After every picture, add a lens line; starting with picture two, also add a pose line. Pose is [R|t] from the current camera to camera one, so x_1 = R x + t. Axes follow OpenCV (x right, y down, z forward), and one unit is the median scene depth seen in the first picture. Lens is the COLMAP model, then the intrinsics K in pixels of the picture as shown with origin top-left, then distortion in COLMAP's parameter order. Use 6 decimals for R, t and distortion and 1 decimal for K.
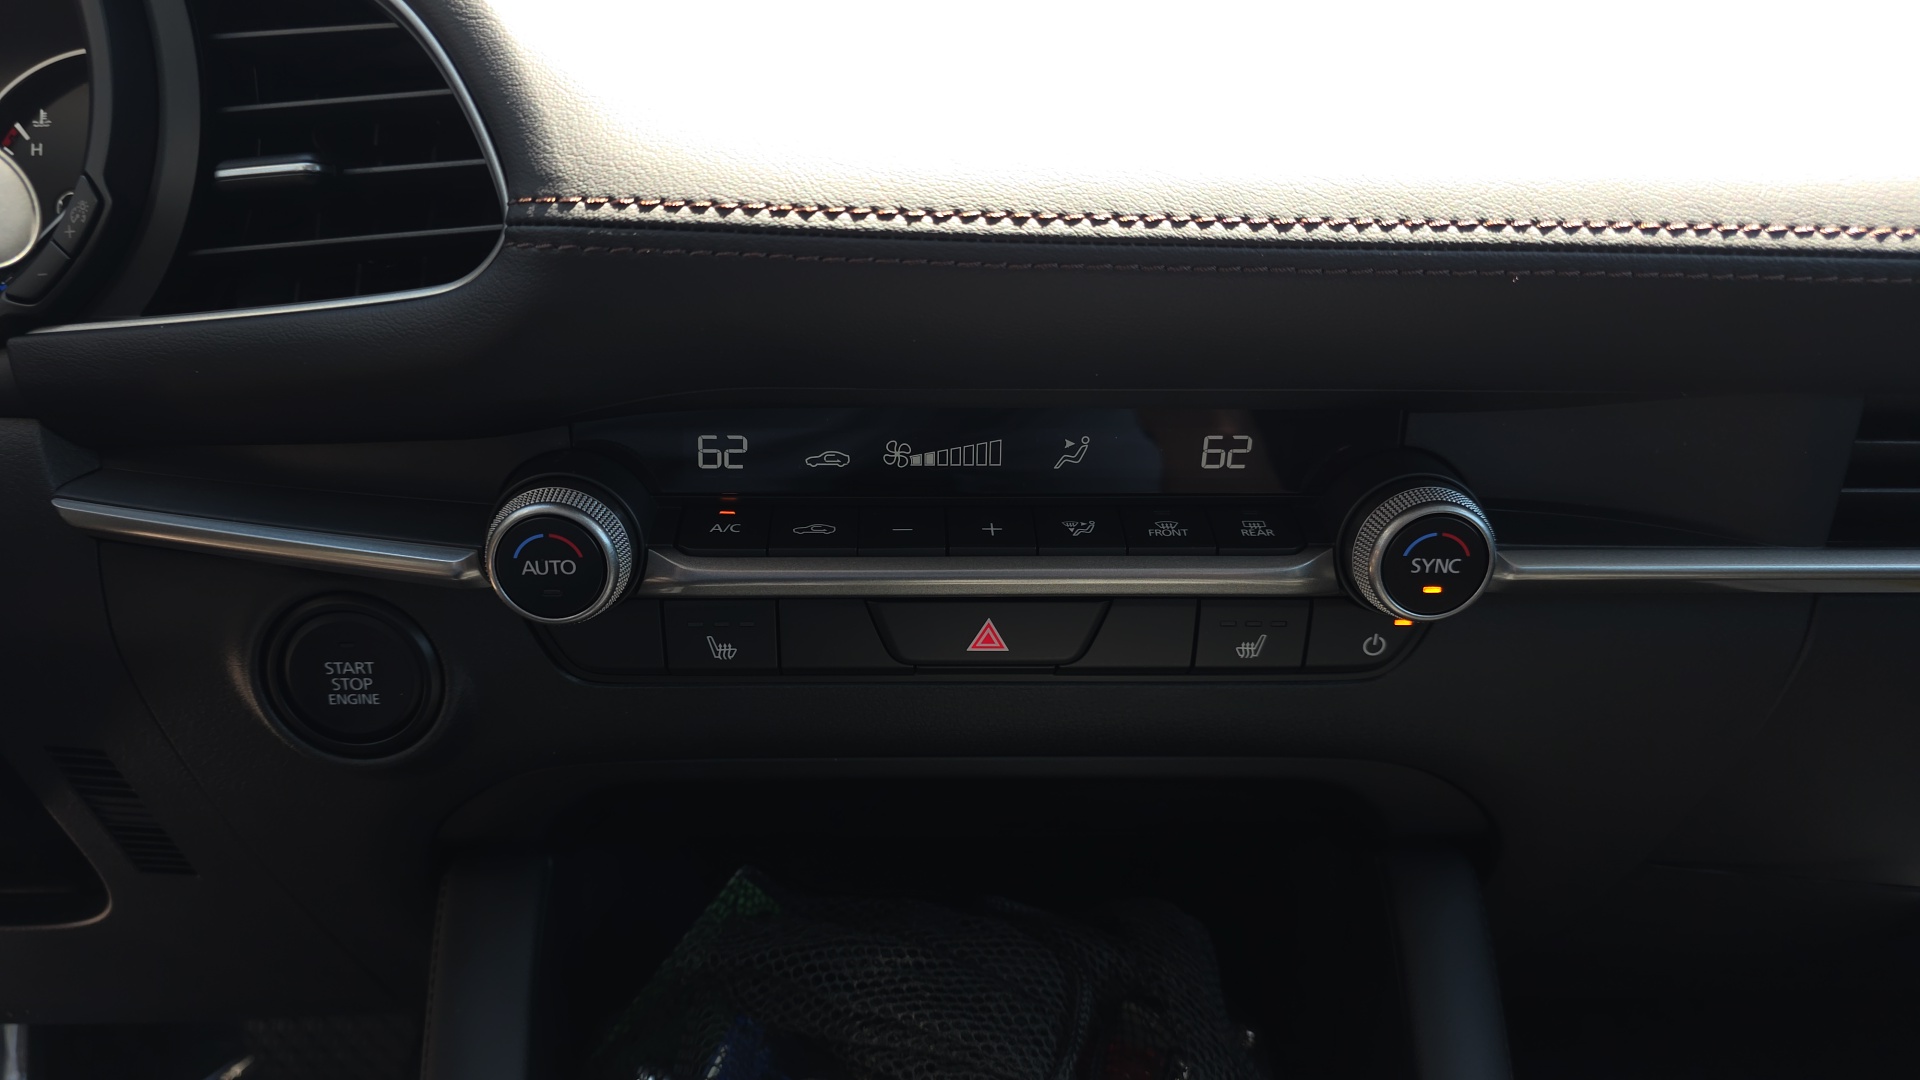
lens RADIAL K [[1311.6, 0, 936.3], [0, 1311.6, 556.1], [0, 0, 1]] dist [0.059374, -0.066927]
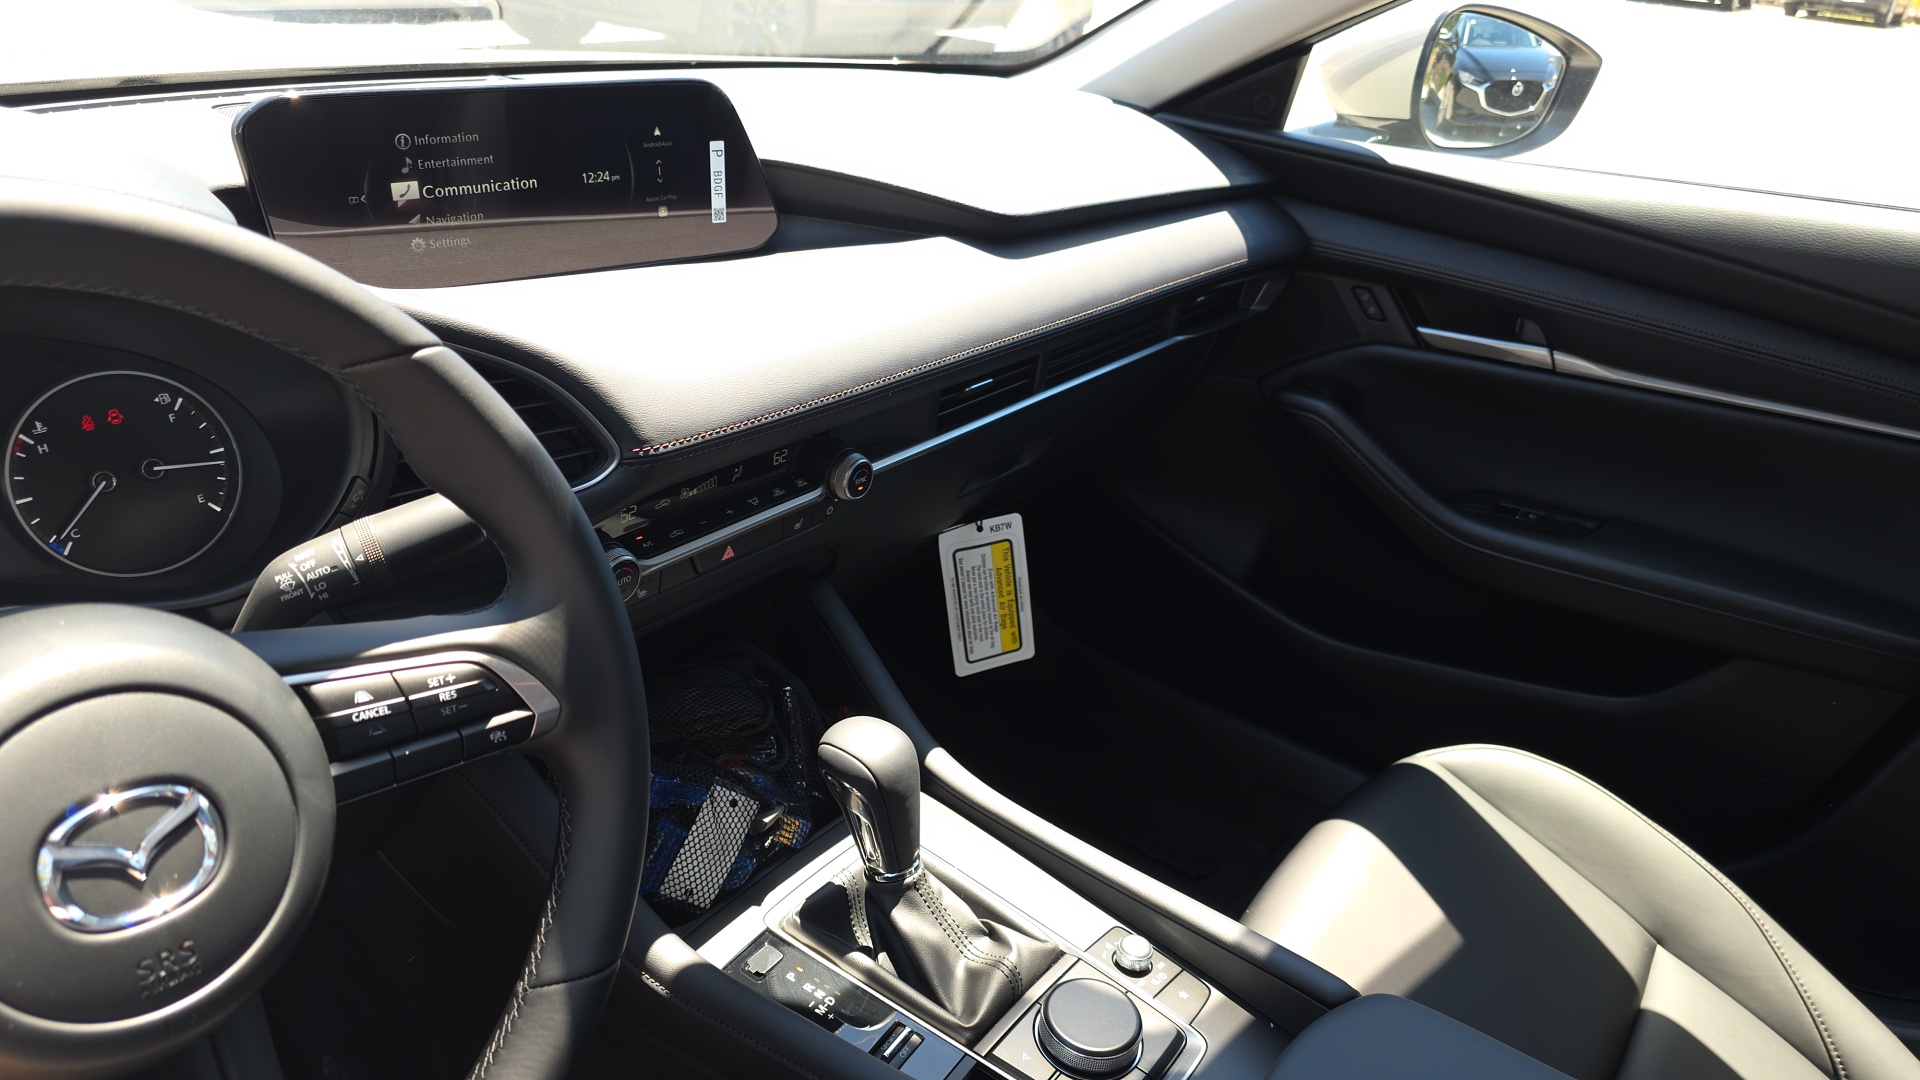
lens RADIAL K [[1311.6, 0, 949.4], [0, 1311.6, 543.0], [0, 0, 1]] dist [0.059374, -0.066927]
pose [[0.623519, -0.312015, 0.716848, -1.531590], [0.187277, 0.949823, 0.250525, -0.520722], [-0.759046, -0.021958, 0.650666, -0.978191]]
